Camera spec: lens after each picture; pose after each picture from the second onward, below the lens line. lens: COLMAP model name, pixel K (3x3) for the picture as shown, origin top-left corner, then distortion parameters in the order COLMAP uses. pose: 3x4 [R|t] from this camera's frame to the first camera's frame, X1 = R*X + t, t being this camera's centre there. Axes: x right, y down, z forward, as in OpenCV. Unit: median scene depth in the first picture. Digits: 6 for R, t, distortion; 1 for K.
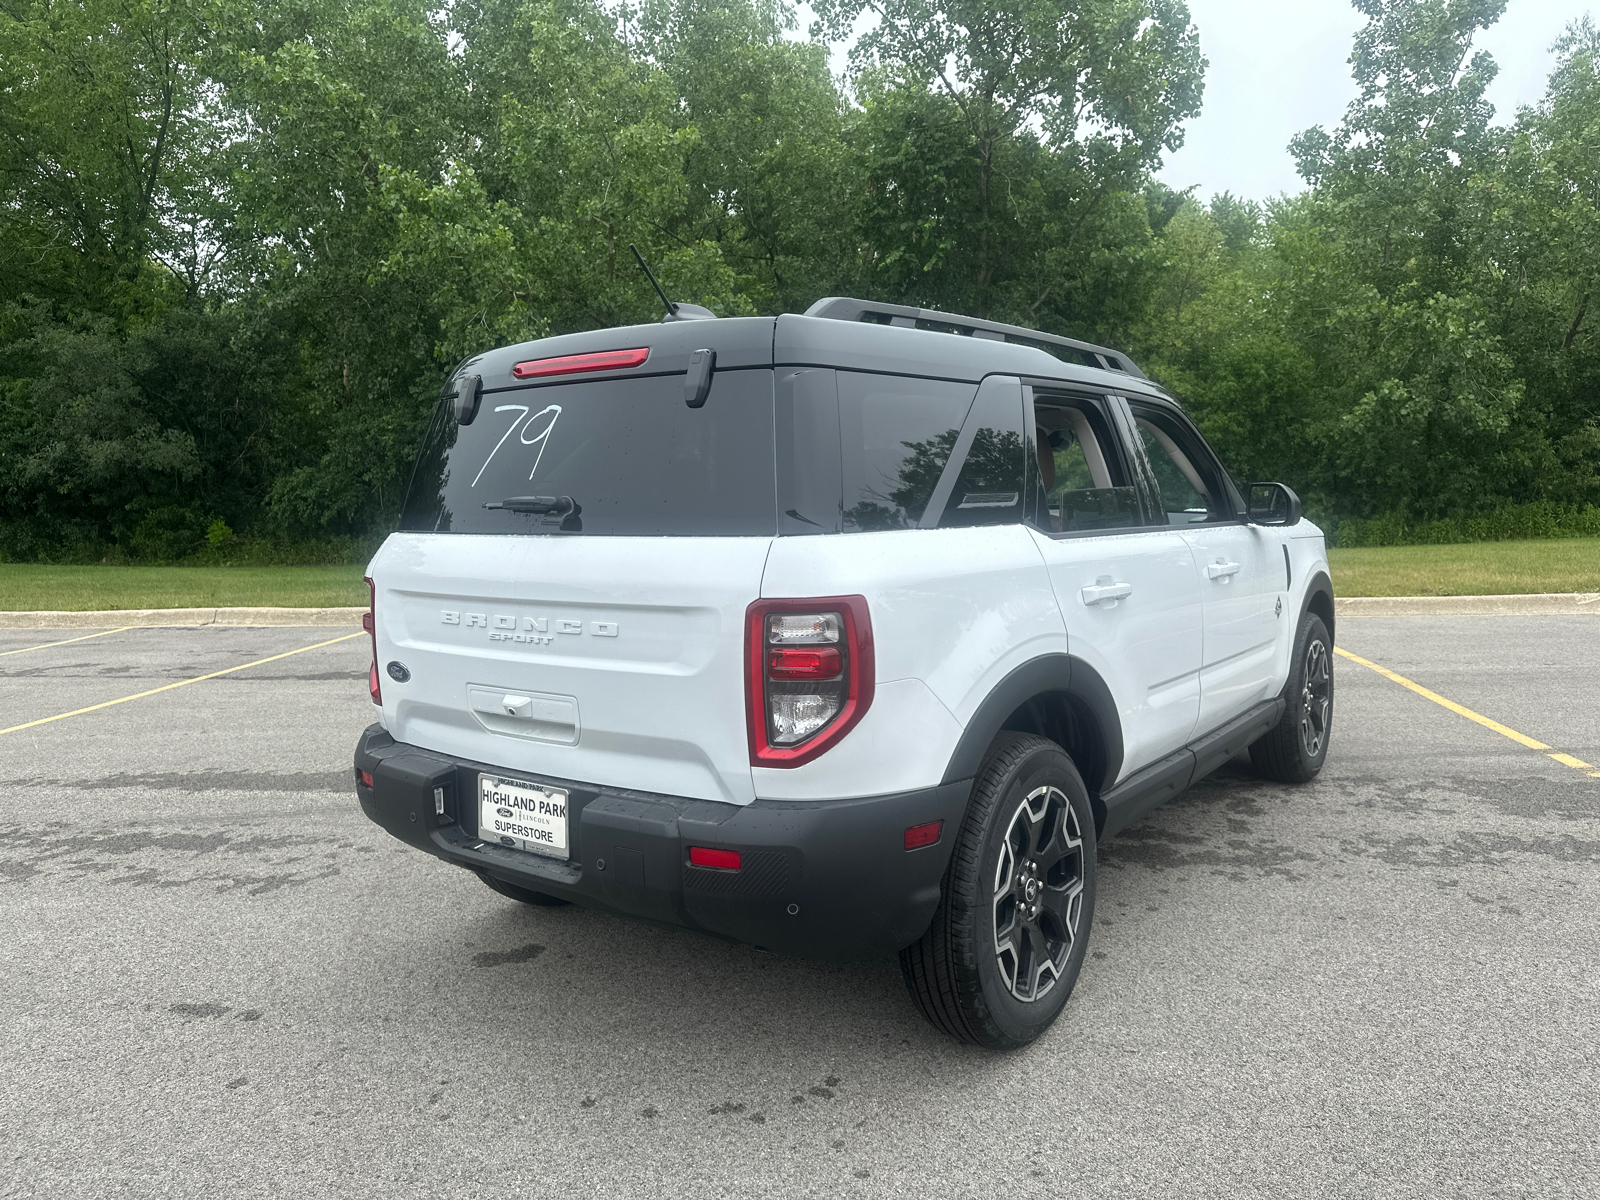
lens RADIAL K [[1117.1, 0, 818.8], [0, 1117.1, 586.8], [0, 0, 1]] dist [0.044636, -0.041796]
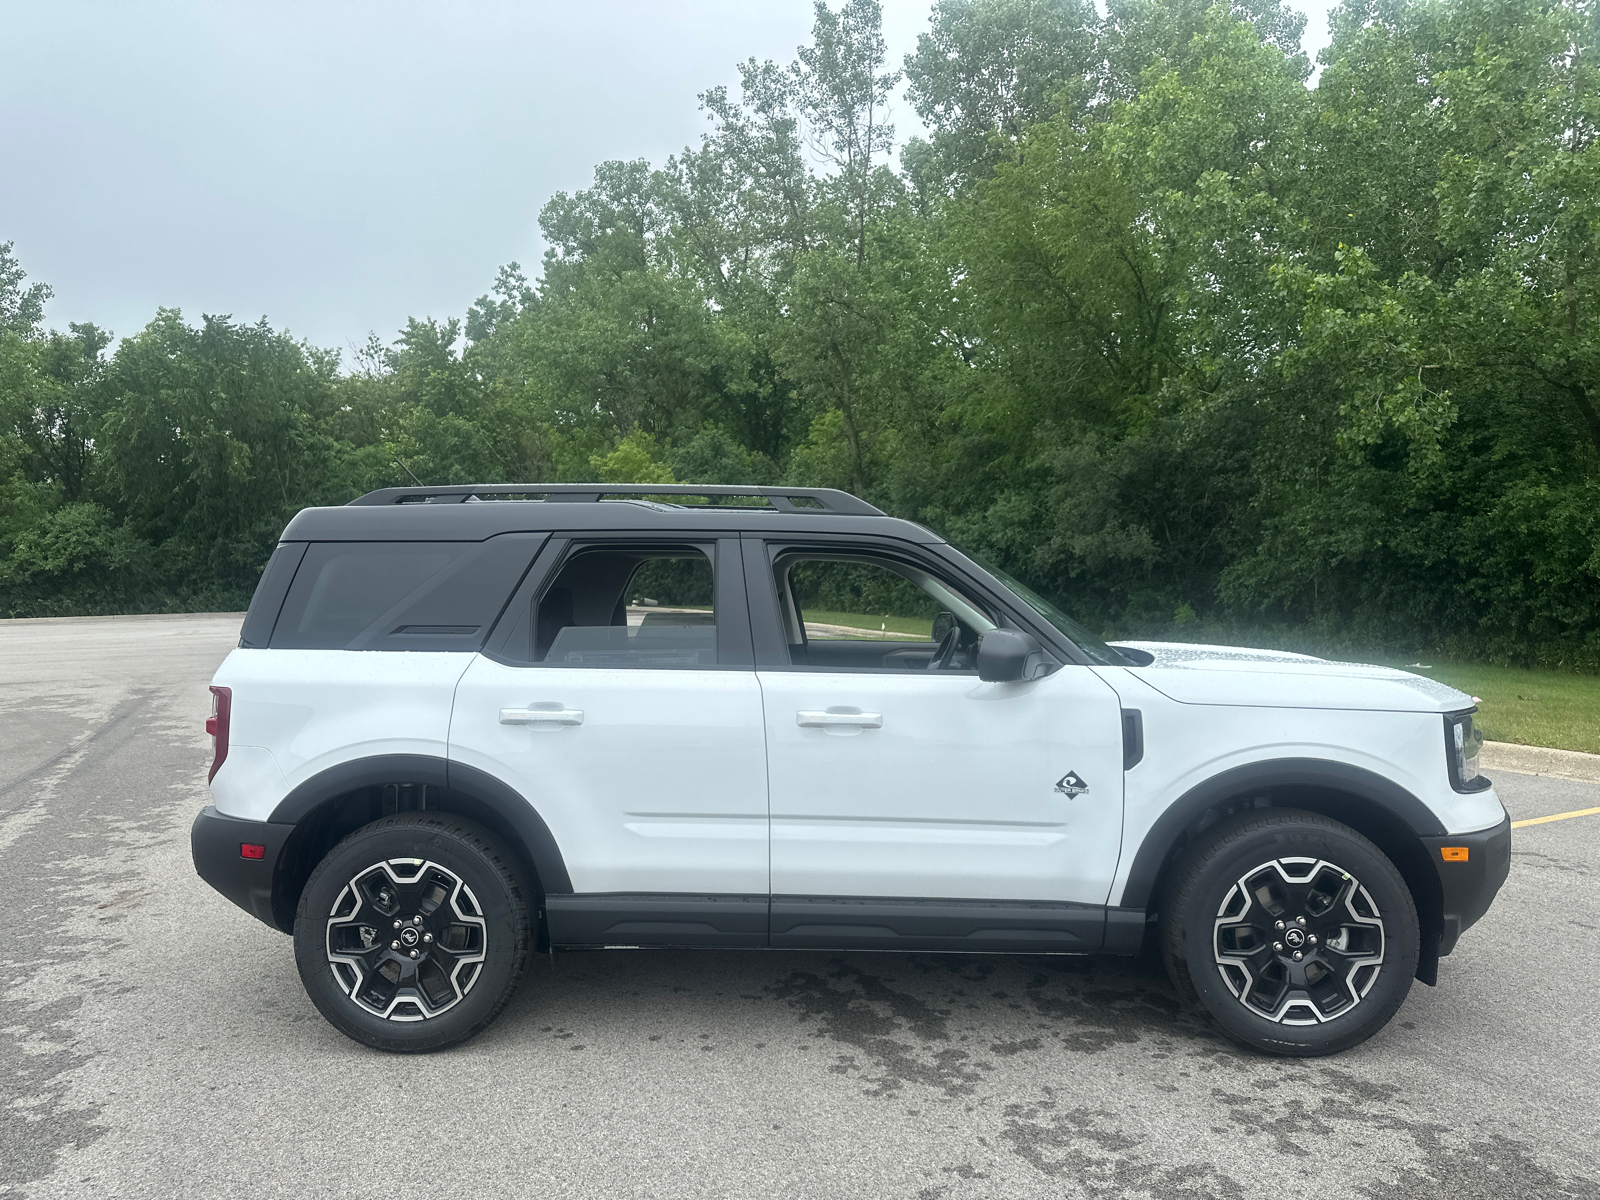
lens RADIAL K [[1117.1, 0, 798.6], [0, 1117.1, 613.0], [0, 0, 1]] dist [0.044636, -0.041796]
pose [[0.561971, 0.044239, -0.825973, 0.950699], [-0.083694, 0.996485, -0.003571, -0.083923], [0.822912, 0.071135, 0.563699, 0.394573]]
